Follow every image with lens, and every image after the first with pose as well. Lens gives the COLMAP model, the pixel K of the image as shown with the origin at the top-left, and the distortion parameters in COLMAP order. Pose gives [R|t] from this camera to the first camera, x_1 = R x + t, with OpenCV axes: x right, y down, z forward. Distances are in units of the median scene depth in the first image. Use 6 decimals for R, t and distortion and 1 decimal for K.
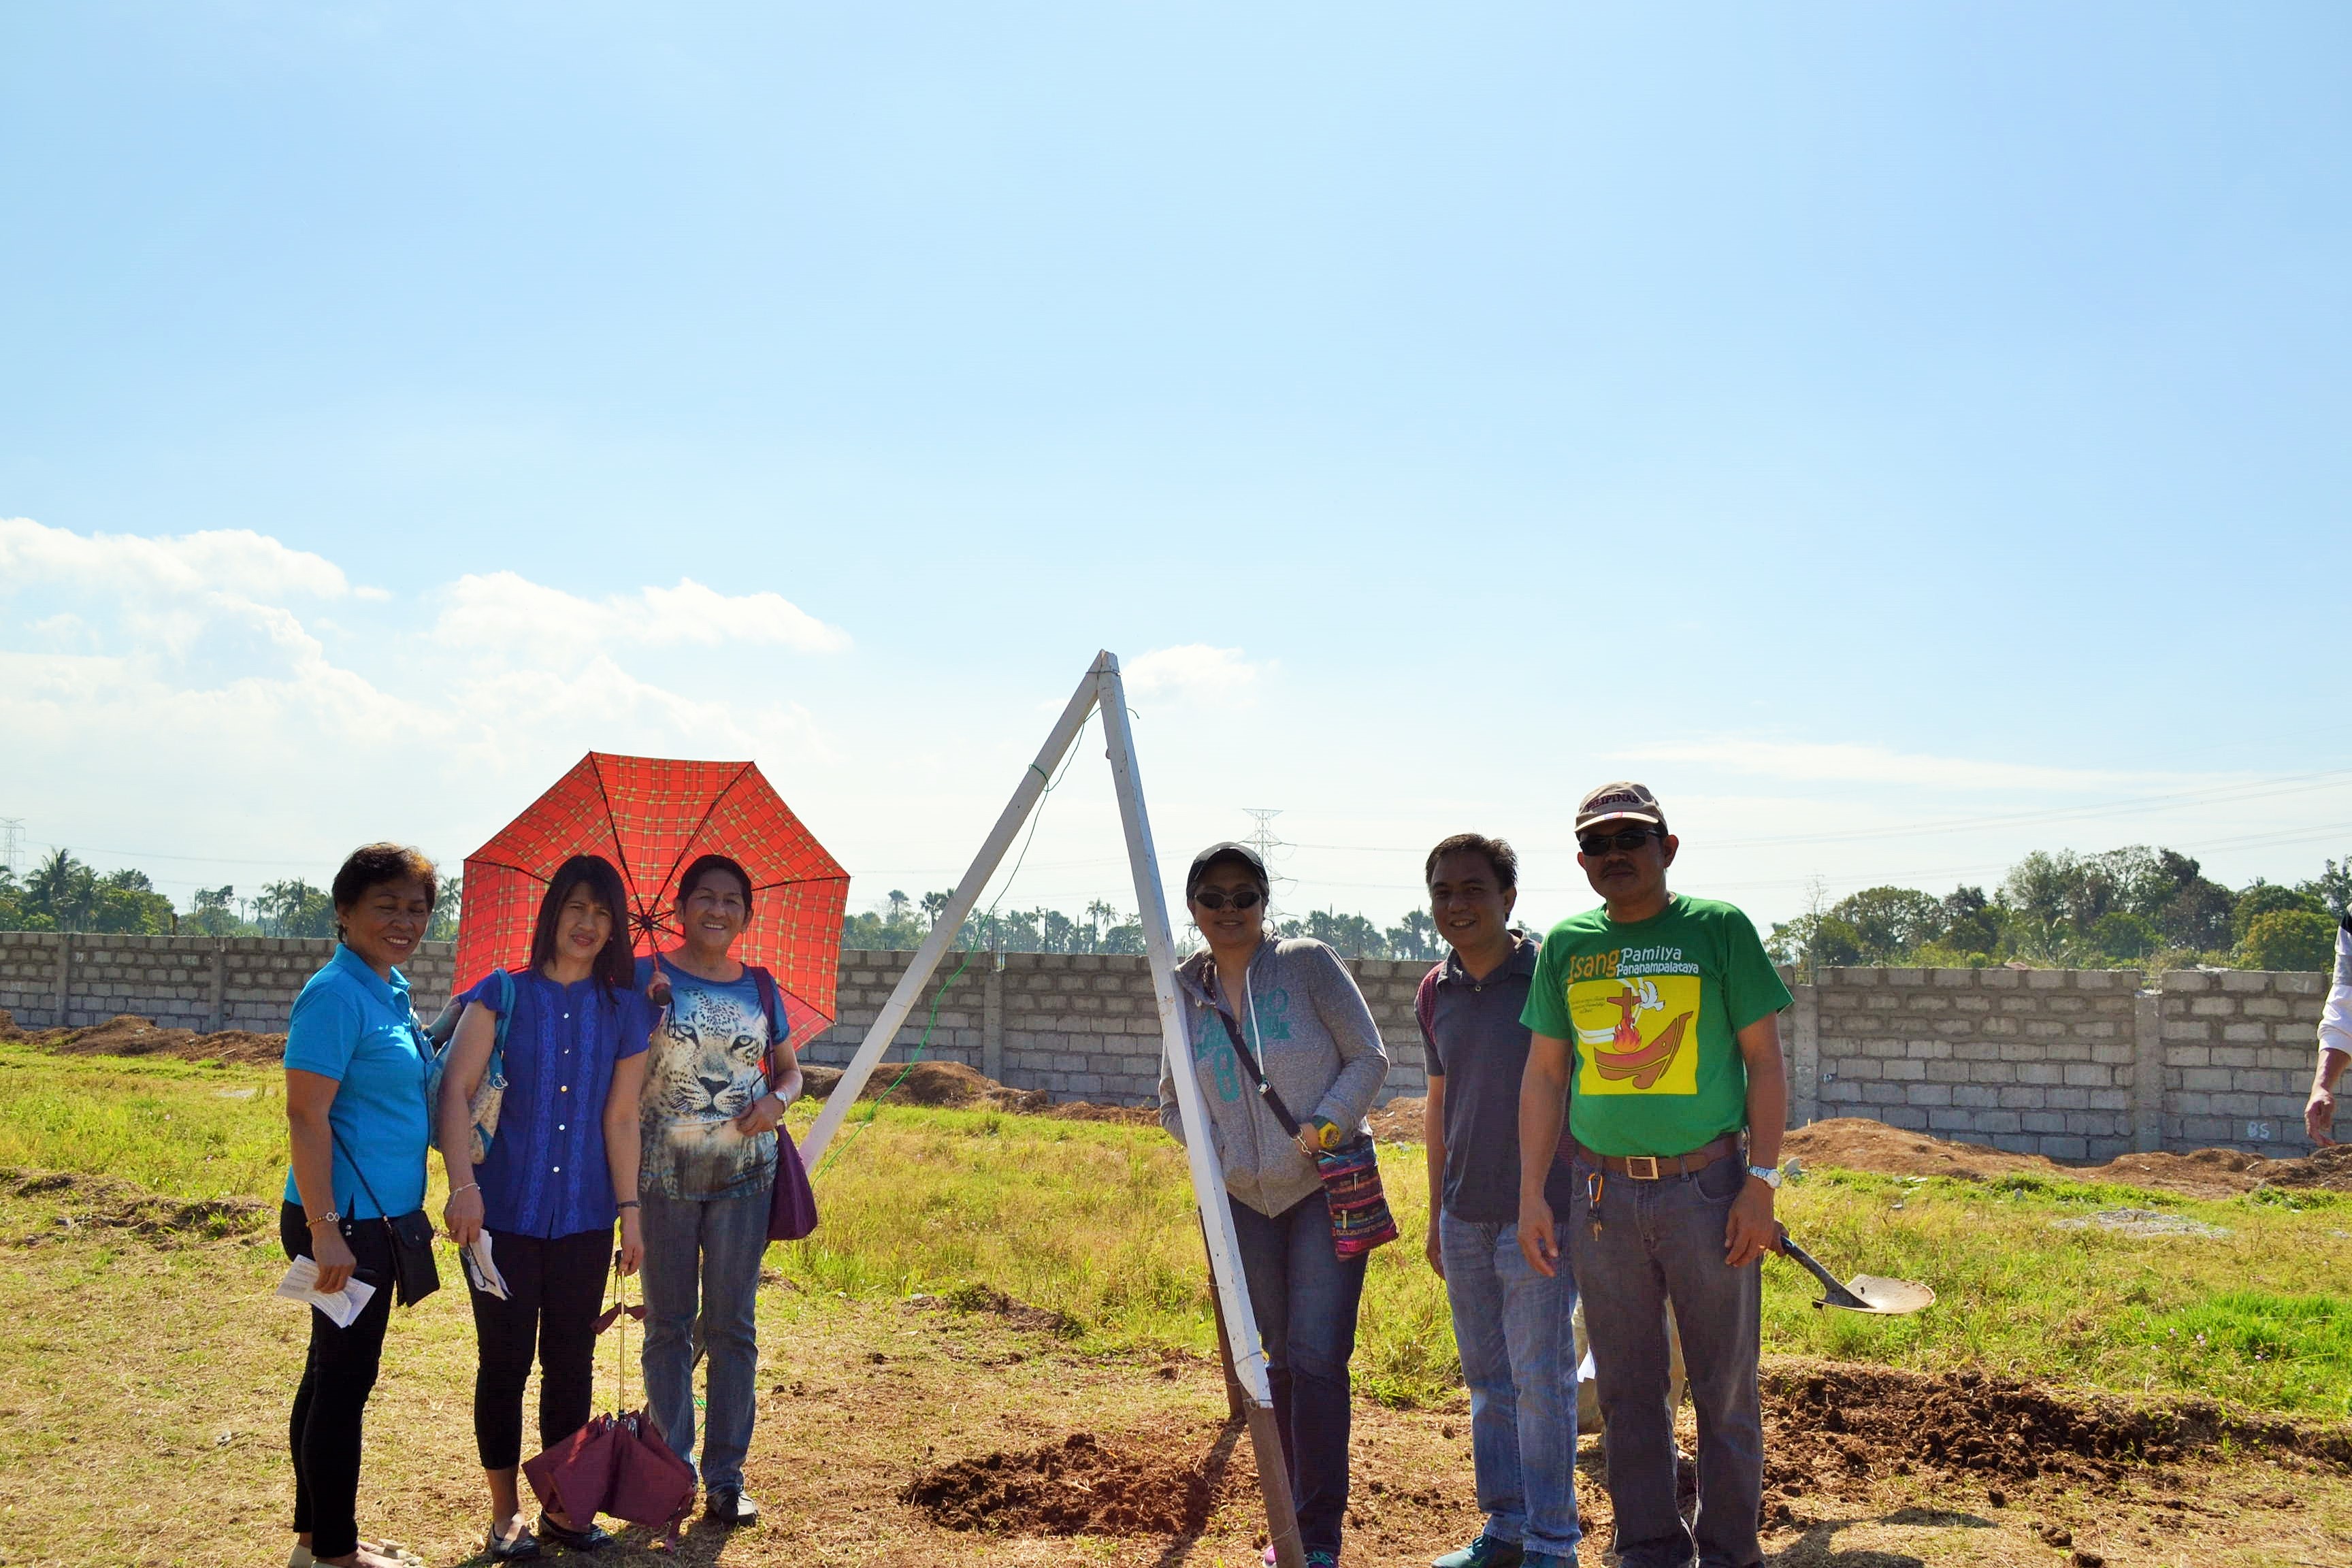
lens RADIAL K [[2121.2, 0, 1264.7], [0, 2121.2, 789.7], [0, 0, 1]] dist [-0.048517, -0.003578]
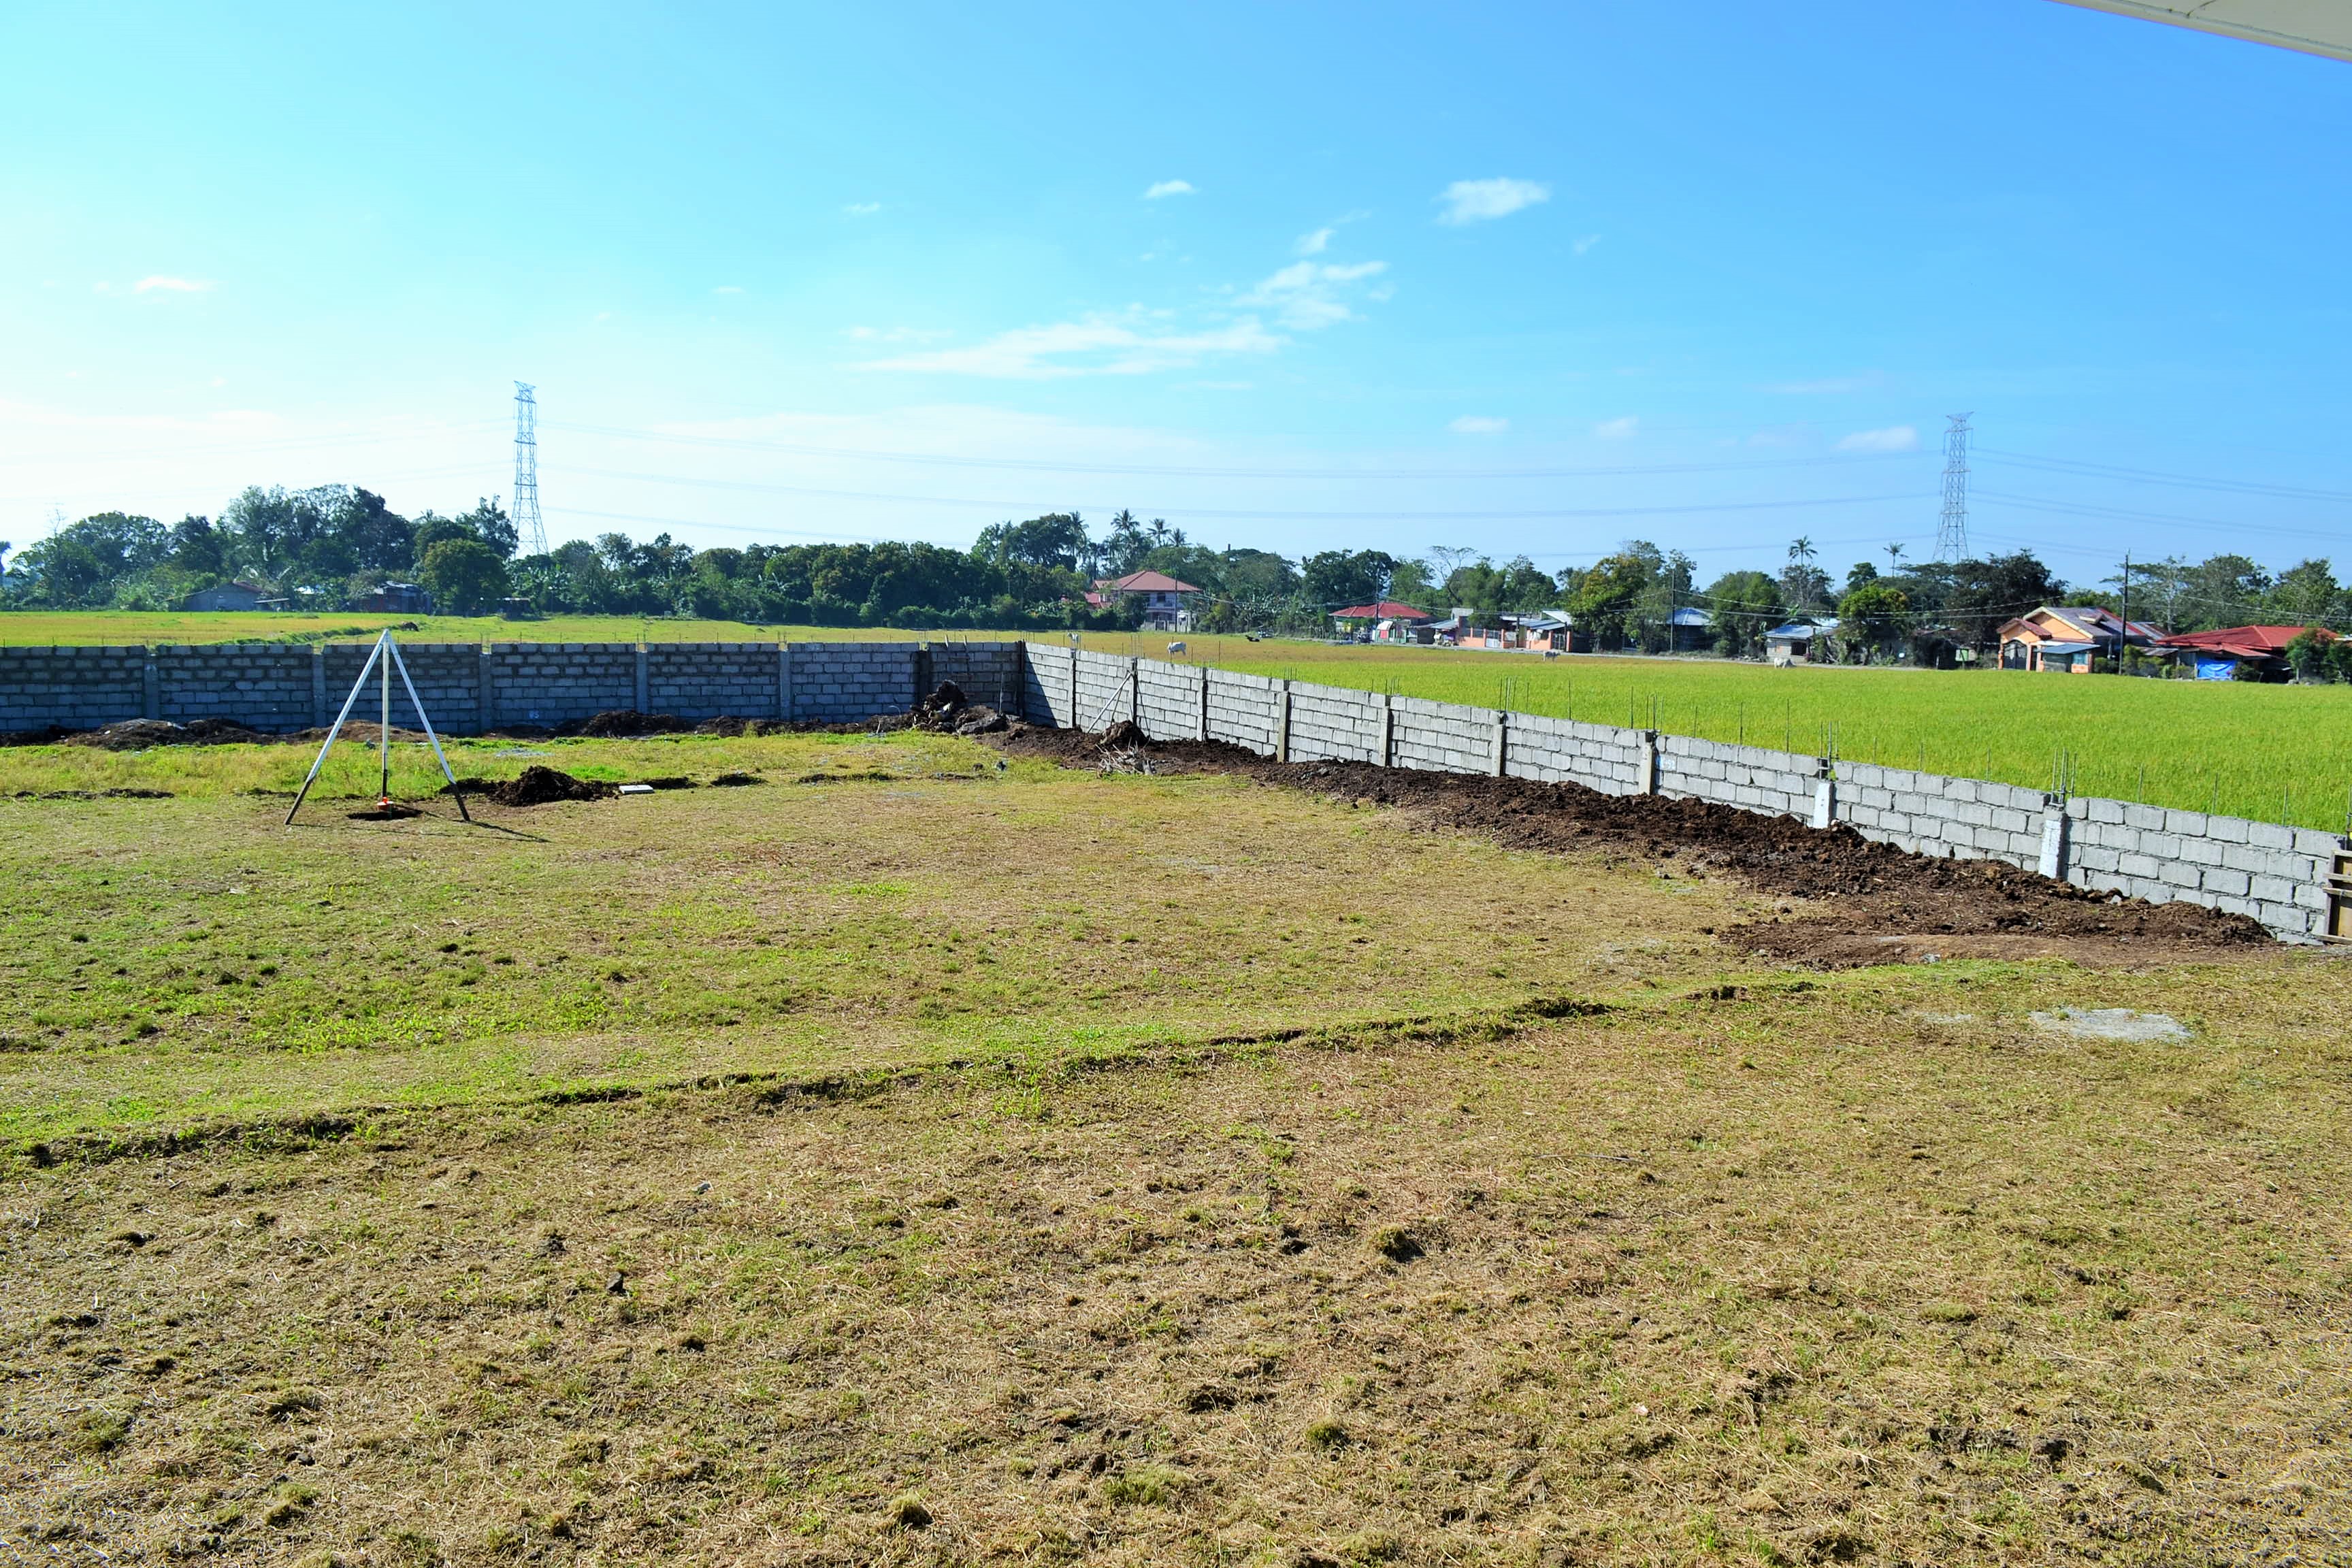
lens RADIAL K [[1893.6, 0, 1176.0], [0, 1893.6, 784.0], [0, 0, 1]] dist [-0.086430, 0.016992]
pose [[0.672055, -0.086604, 0.735420, -0.507874], [-0.063057, 0.982837, 0.173364, -0.144445], [-0.737812, -0.162884, 0.655060, -0.772645]]
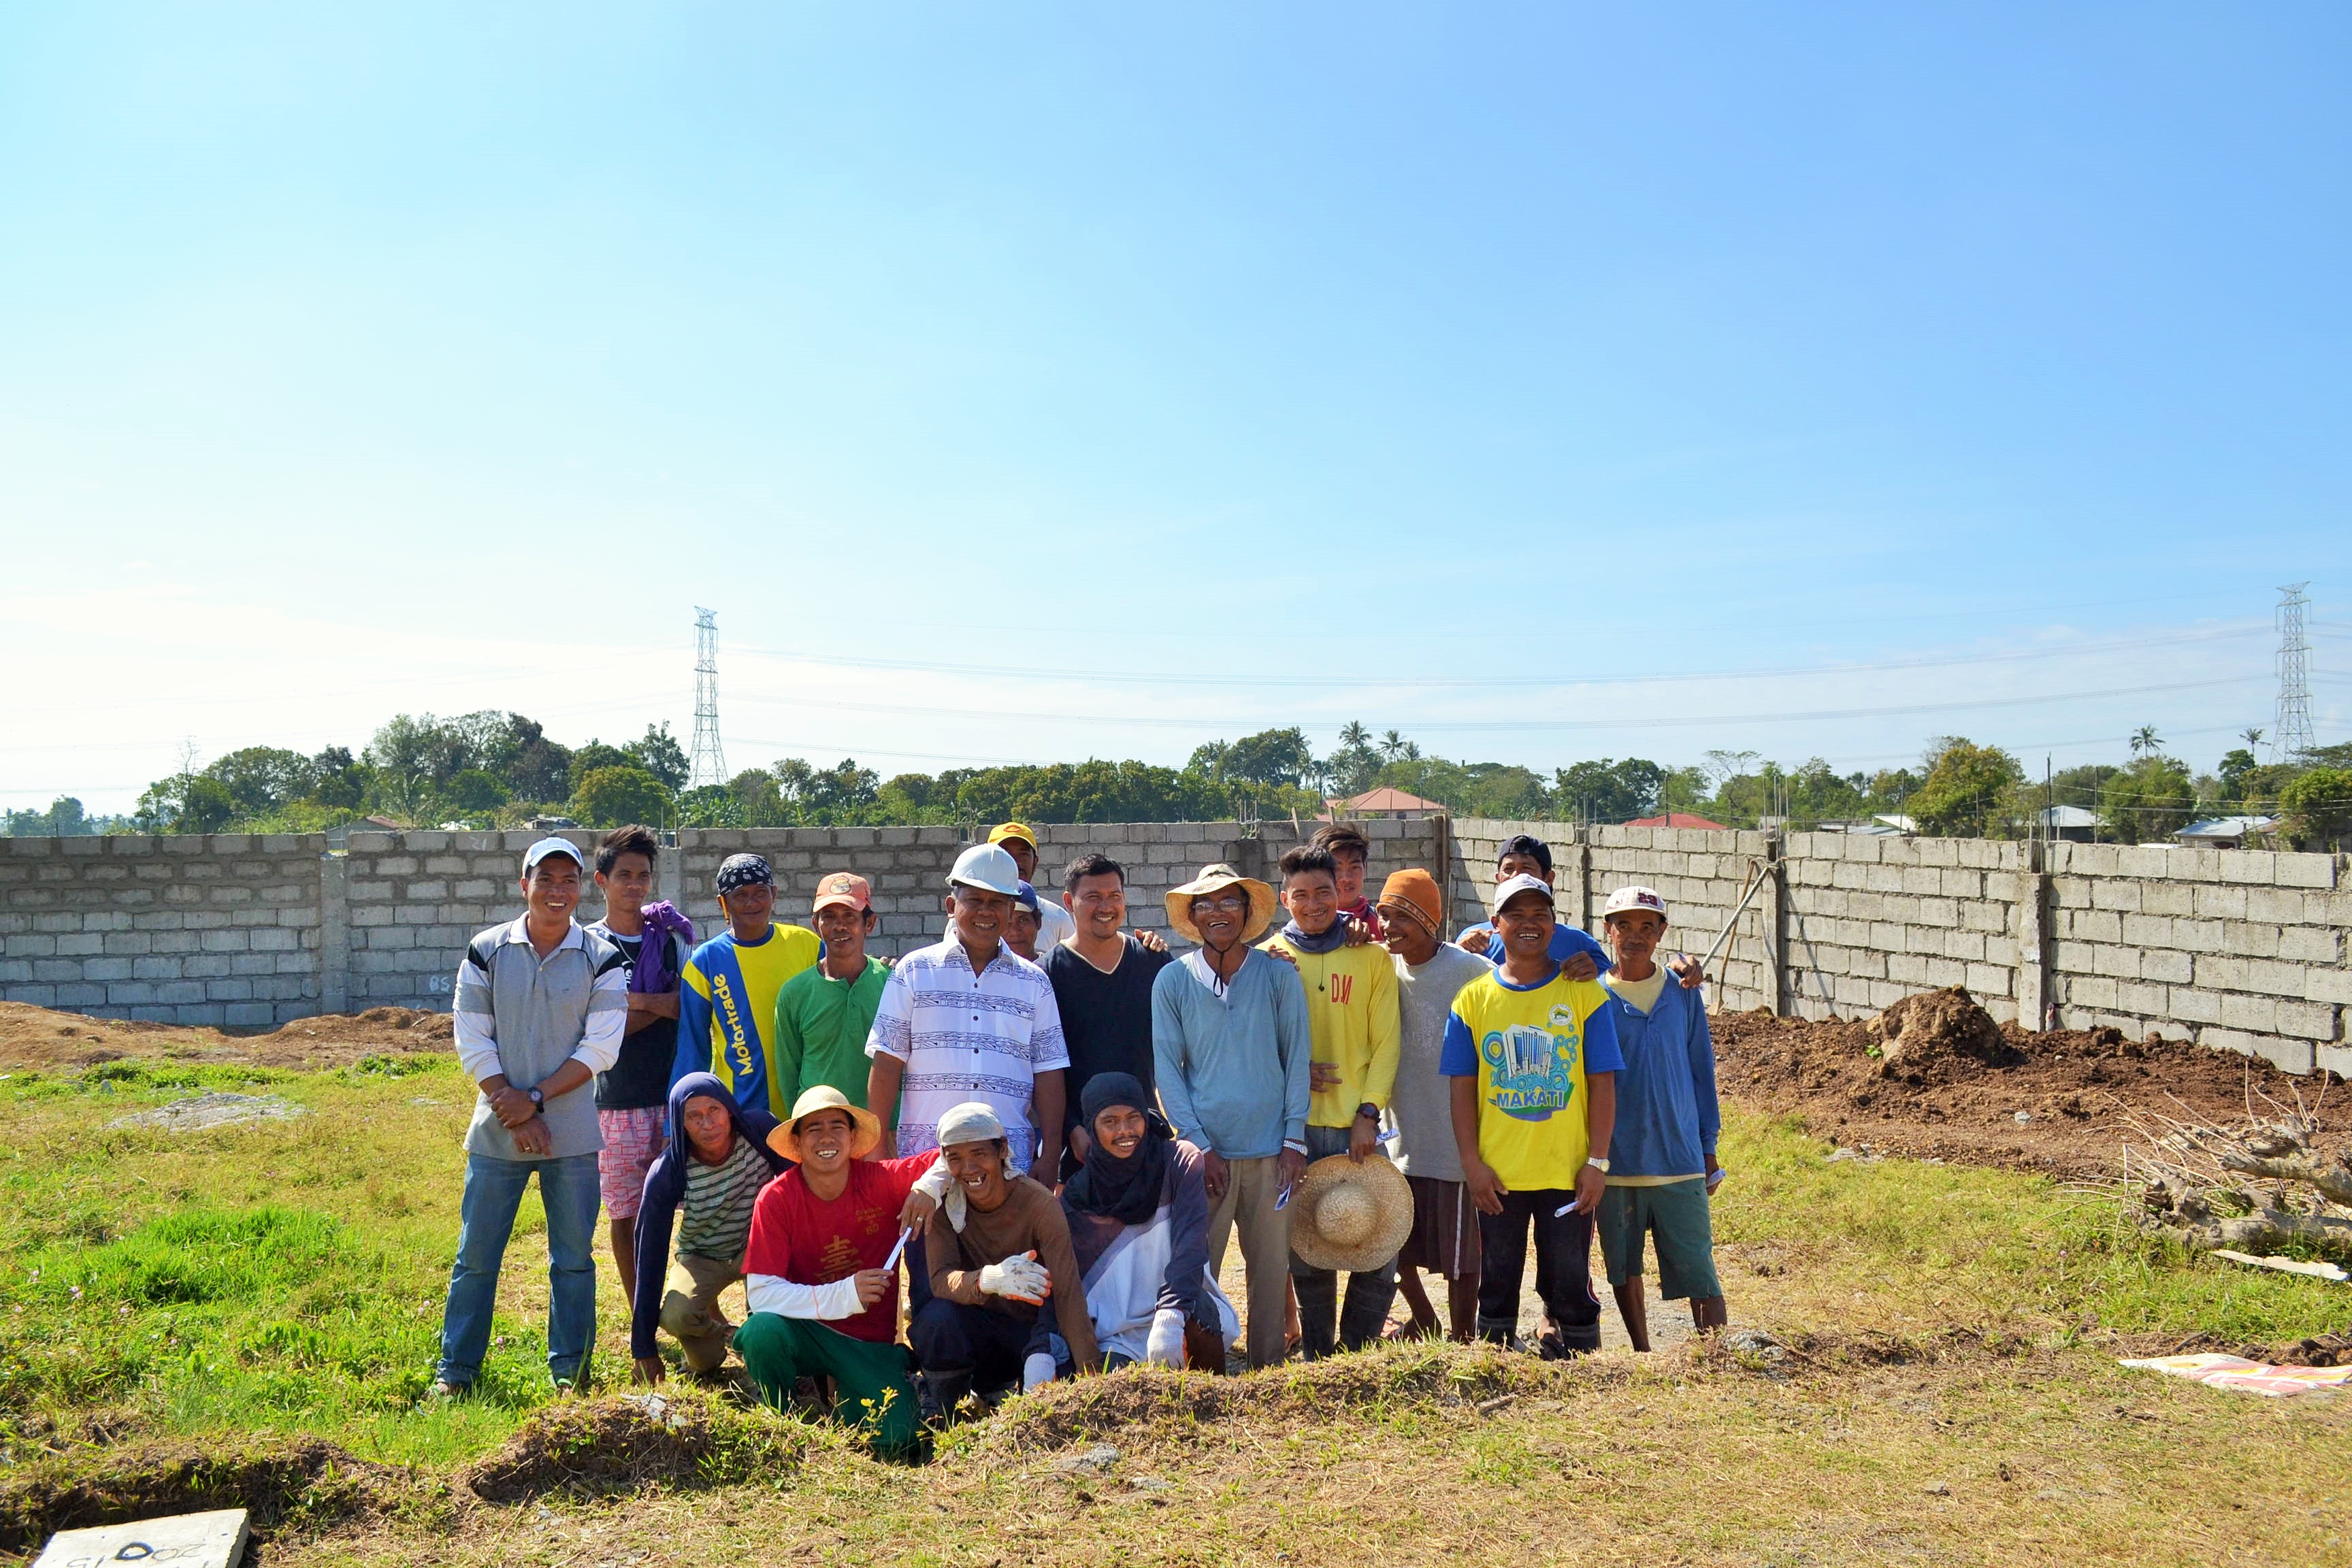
lens RADIAL K [[1897.3, 0, 1153.0], [0, 1897.3, 779.5], [0, 0, 1]] dist [-0.085152, 0.014811]
pose [[0.750904, -0.012974, 0.660284, 0.121690], [-0.029162, 0.998180, 0.052778, 0.002122], [-0.659767, -0.058887, 0.749159, 0.073546]]
